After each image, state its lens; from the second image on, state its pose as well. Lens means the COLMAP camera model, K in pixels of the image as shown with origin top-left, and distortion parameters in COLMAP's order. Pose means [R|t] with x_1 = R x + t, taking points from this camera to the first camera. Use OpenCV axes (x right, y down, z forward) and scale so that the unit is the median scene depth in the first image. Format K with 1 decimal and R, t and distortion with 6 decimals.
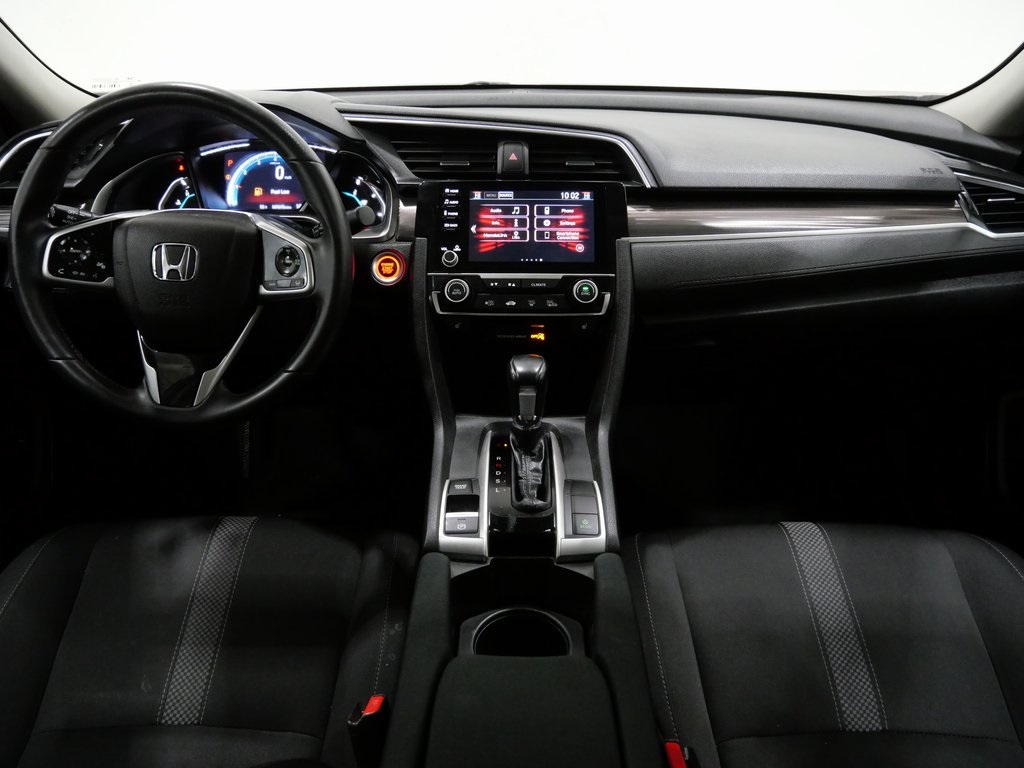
lens RADIAL K [[782.7, 0, 511.8], [0, 782.7, 381.0], [0, 0, 1]] dist [-0.000757, 0.001479]
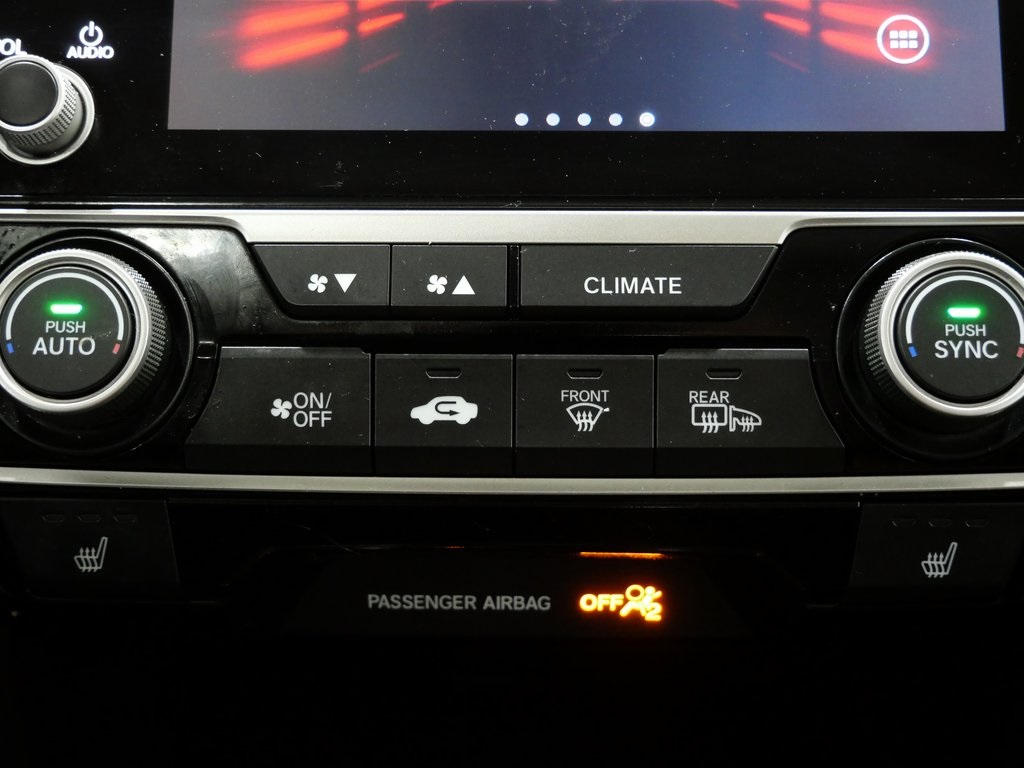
lens RADIAL K [[1294.8, 0, 510.9], [0, 1294.8, 386.8], [0, 0, 1]] dist [0.019851, 0.000000]
pose [[0.999933, -0.002261, -0.011334, 0.013841], [0.002274, 0.999997, 0.001138, -0.102978], [0.011332, -0.001164, 0.999935, 0.746083]]
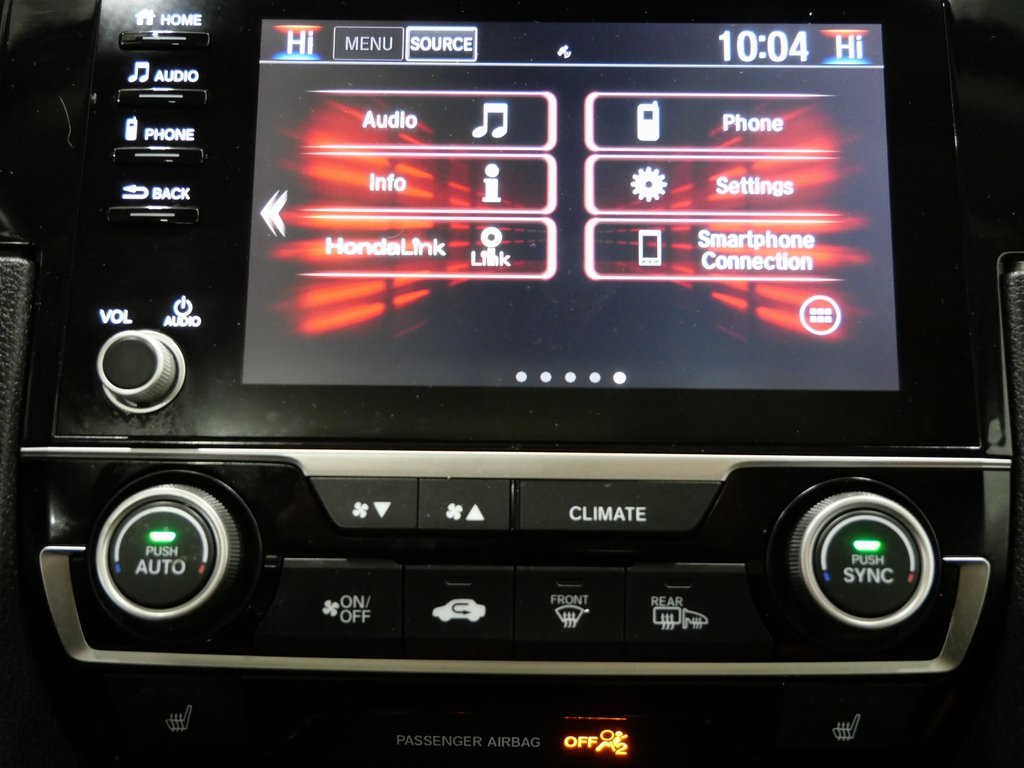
lens RADIAL K [[1045.3, 0, 511.1], [0, 1045.3, 378.7], [0, 0, 1]] dist [0.024943, 0.000000]
pose [[0.999982, 0.005602, -0.002085, 0.011208], [-0.005596, 0.999980, 0.002914, -0.154221], [0.002101, -0.002902, 0.999994, 0.739214]]
